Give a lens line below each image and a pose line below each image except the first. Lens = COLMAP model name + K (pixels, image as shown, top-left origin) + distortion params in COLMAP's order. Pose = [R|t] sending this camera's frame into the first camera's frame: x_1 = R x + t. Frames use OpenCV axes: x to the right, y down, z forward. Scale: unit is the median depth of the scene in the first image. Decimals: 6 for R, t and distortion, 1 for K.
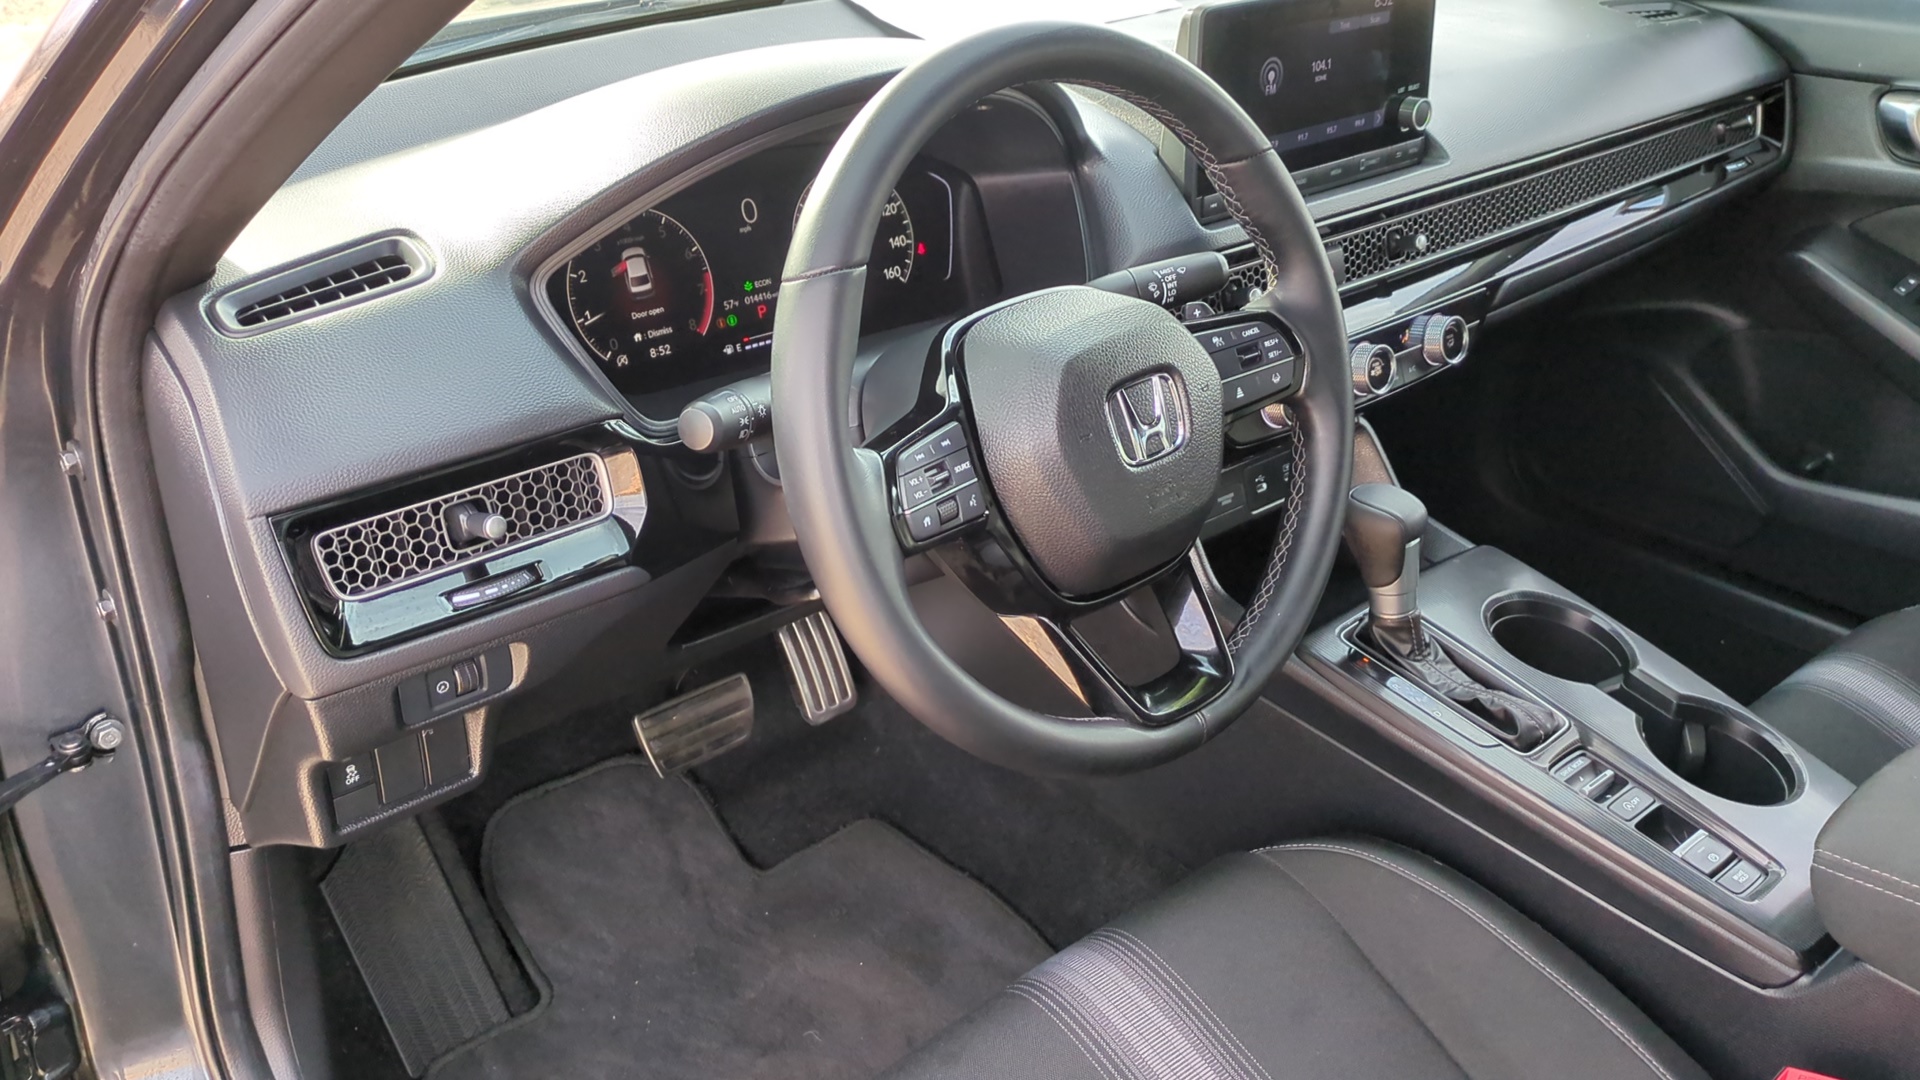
lens RADIAL K [[1643.4, 0, 979.8], [0, 1643.4, 538.8], [0, 0, 1]] dist [0.082116, -0.137423]
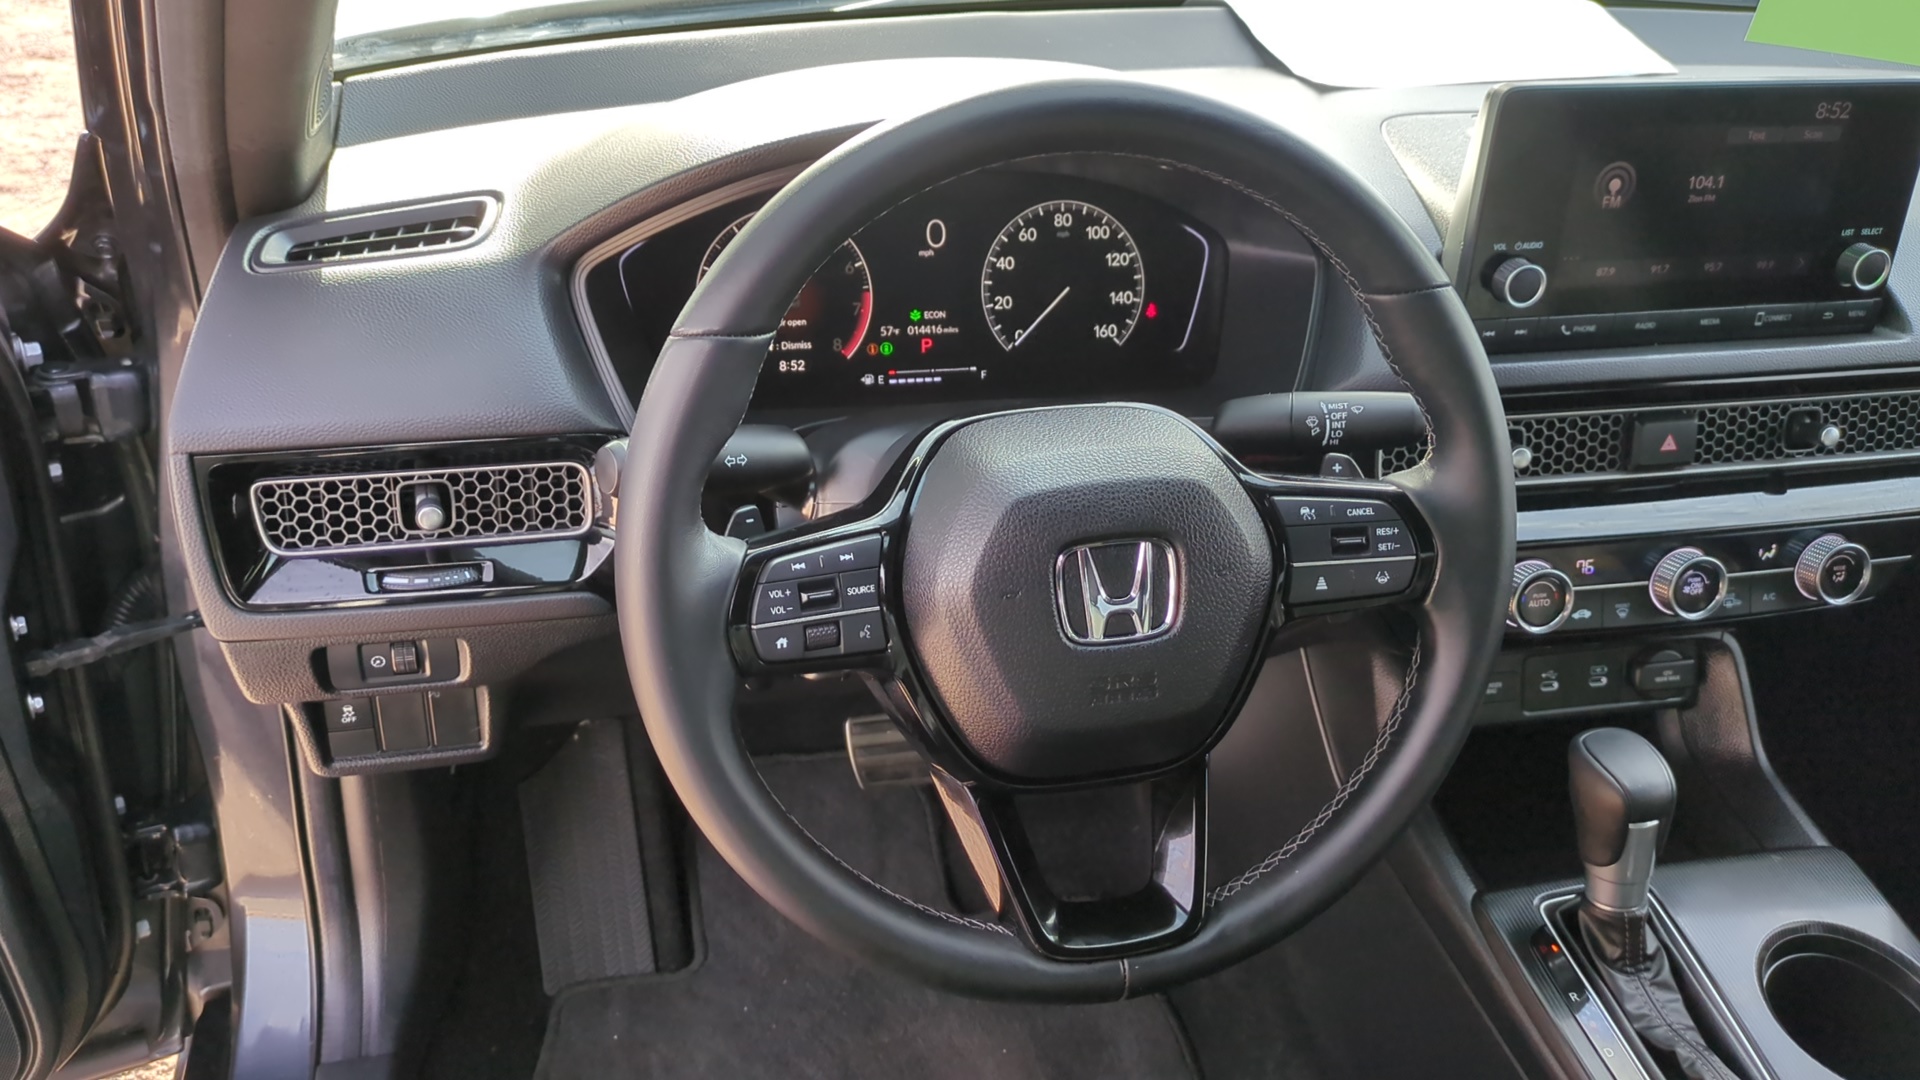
lens RADIAL K [[1631.8, 0, 970.9], [0, 1631.8, 538.0], [0, 0, 1]] dist [0.062227, -0.133125]
pose [[0.881129, 0.257745, -0.396459, 0.281589], [-0.250026, 0.965555, 0.072041, -0.111608], [0.401372, 0.035648, 0.915221, 0.207158]]
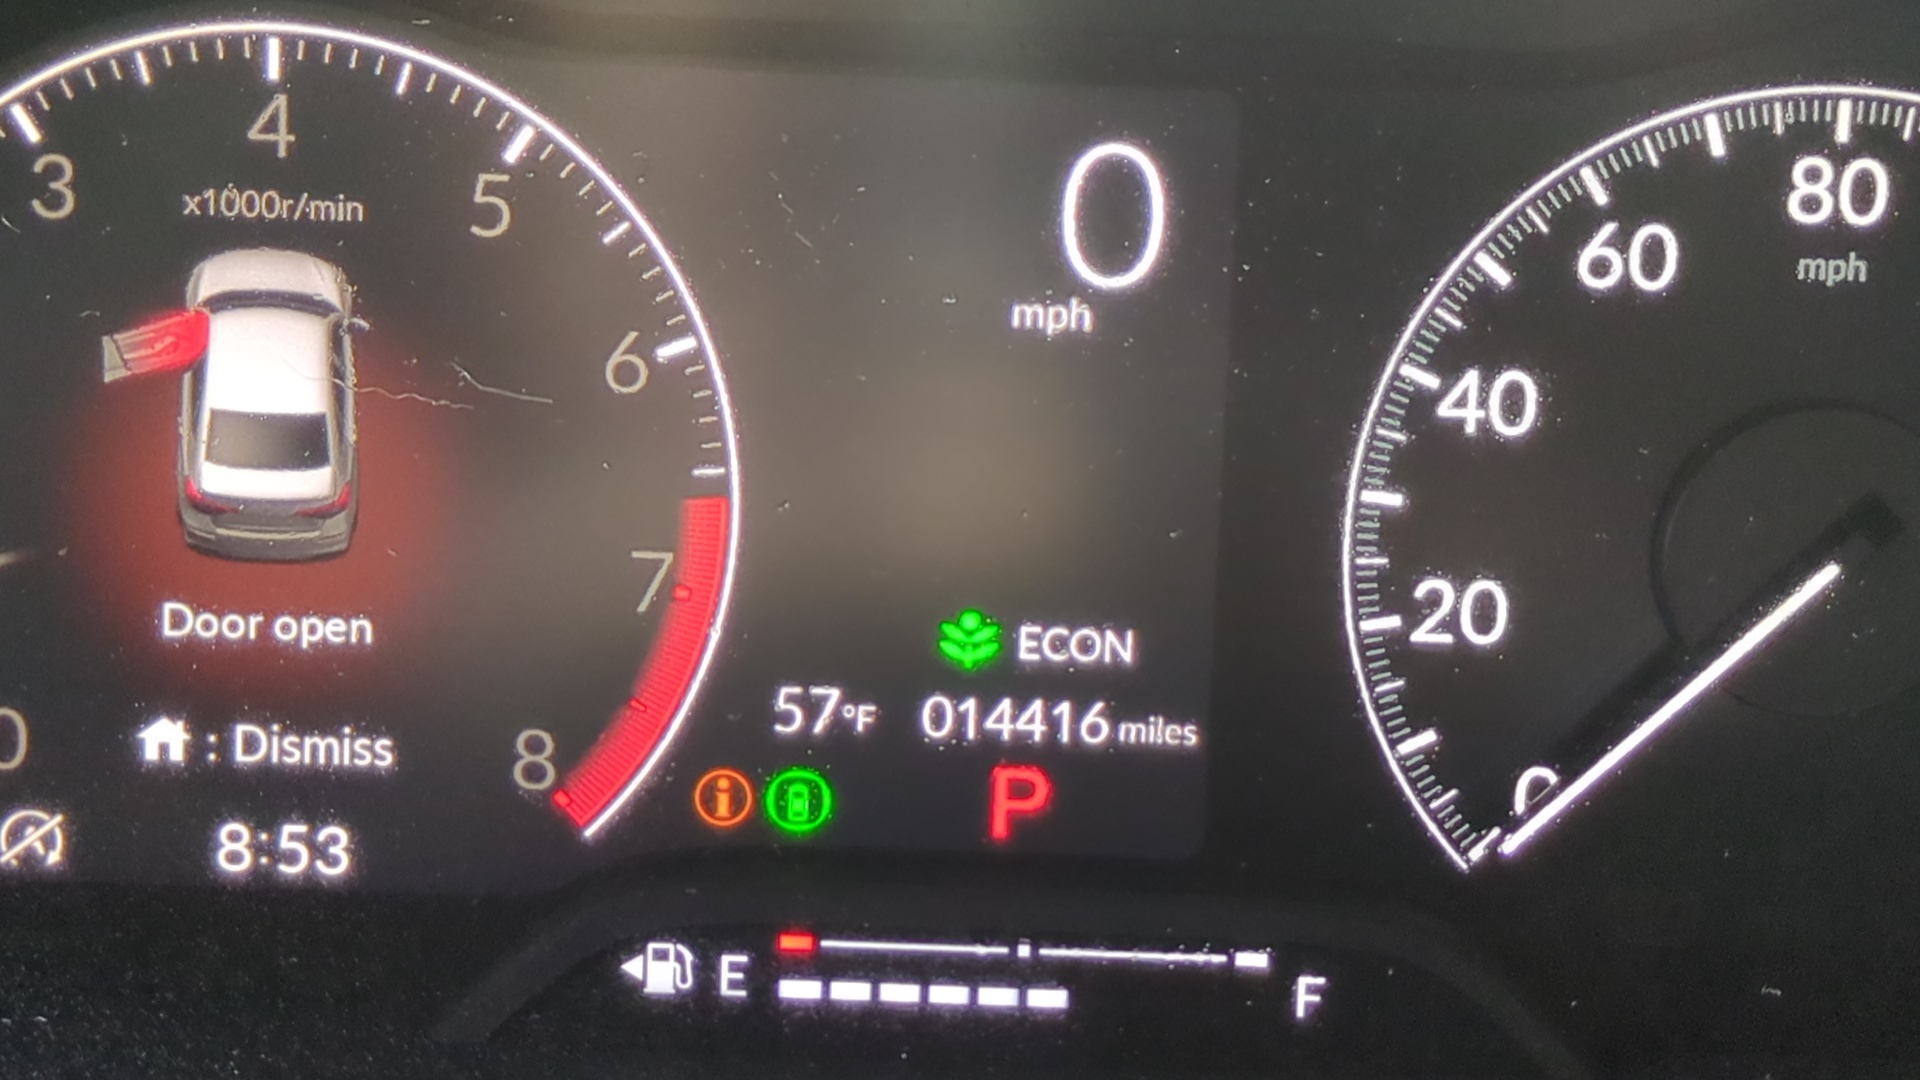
lens RADIAL K [[3030.1, 0, 1006.2], [0, 3030.1, 537.0], [0, 0, 1]] dist [0.049195, -0.047529]
pose [[0.742038, 0.299024, -0.599970, 0.045555], [-0.333944, 0.940932, 0.055940, -0.188339], [0.581258, 0.158847, 0.798064, 0.783125]]
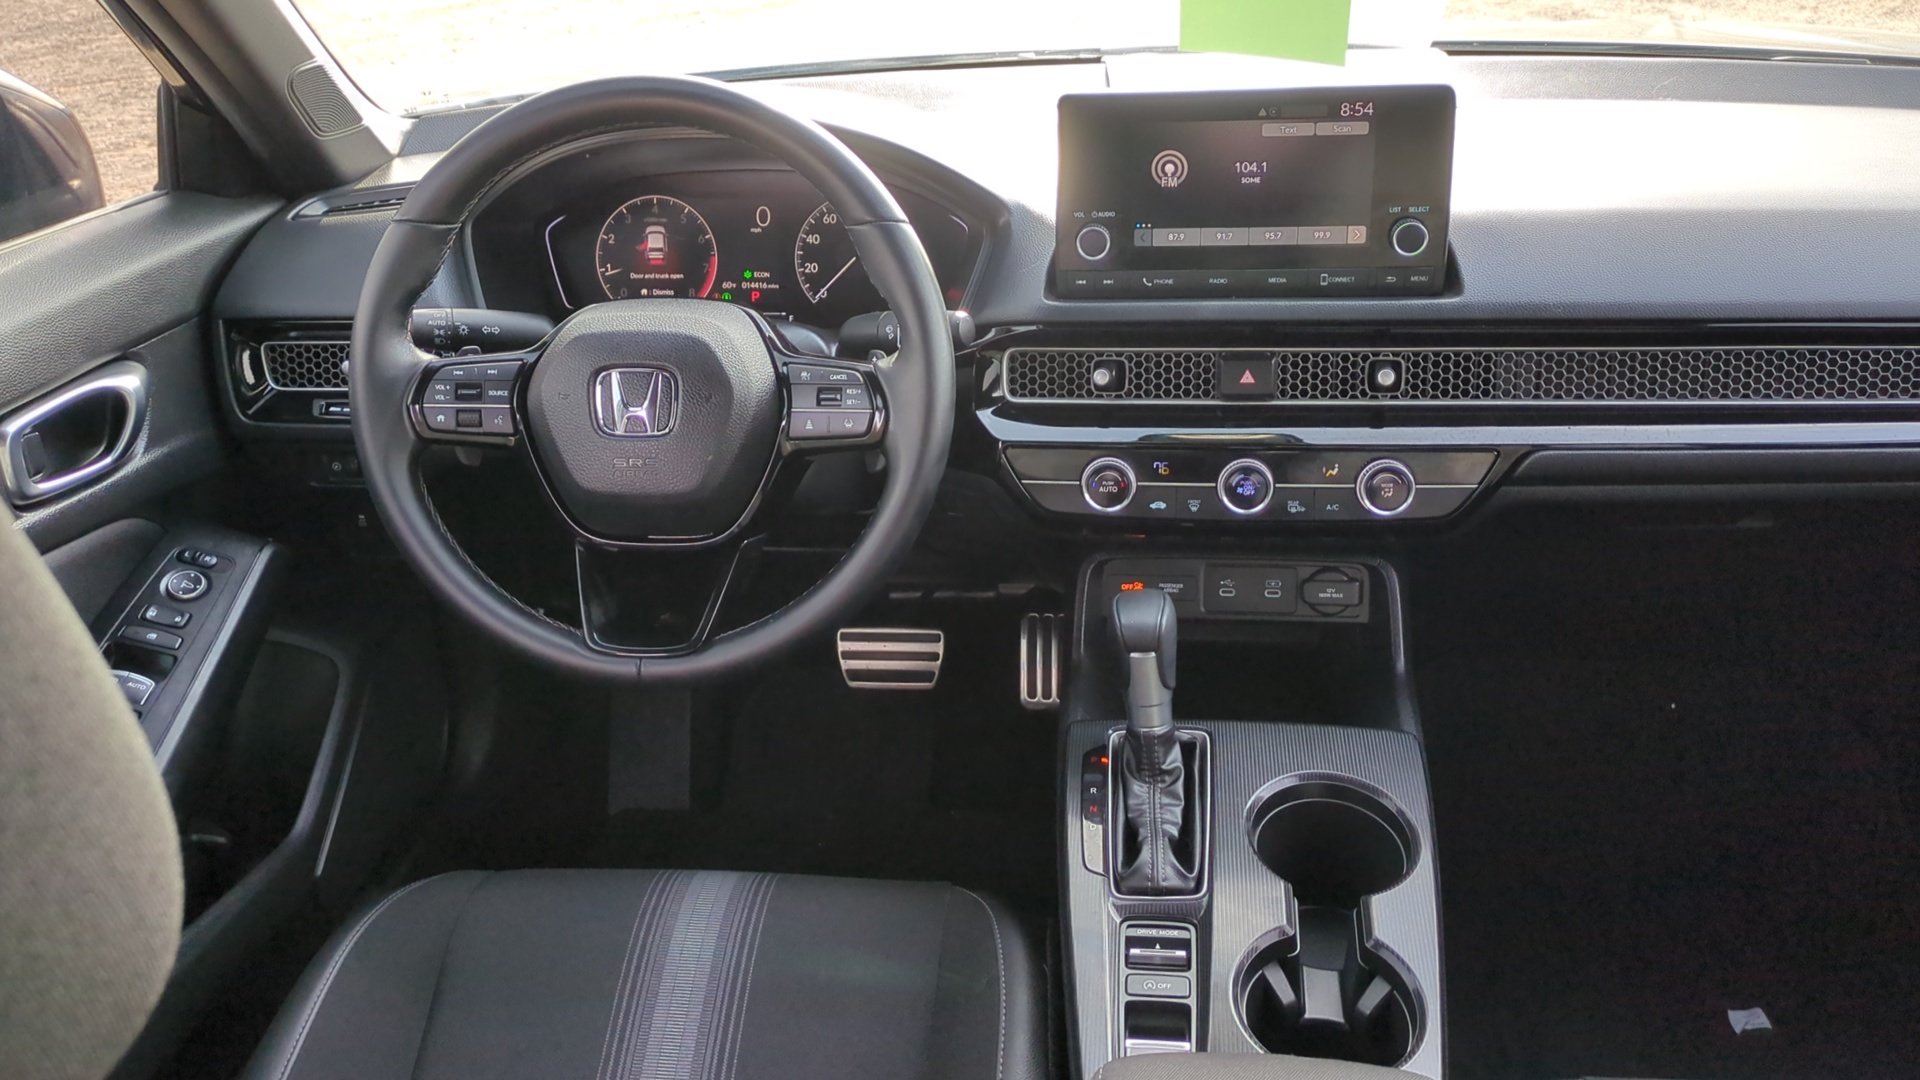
lens RADIAL K [[1643.4, 0, 979.8], [0, 1643.4, 538.8], [0, 0, 1]] dist [0.082116, -0.137423]
pose [[0.668597, 0.276225, -0.690419, 0.935525], [-0.303457, 0.948974, 0.085802, -0.128145], [0.678890, 0.152145, 0.718303, 0.256844]]
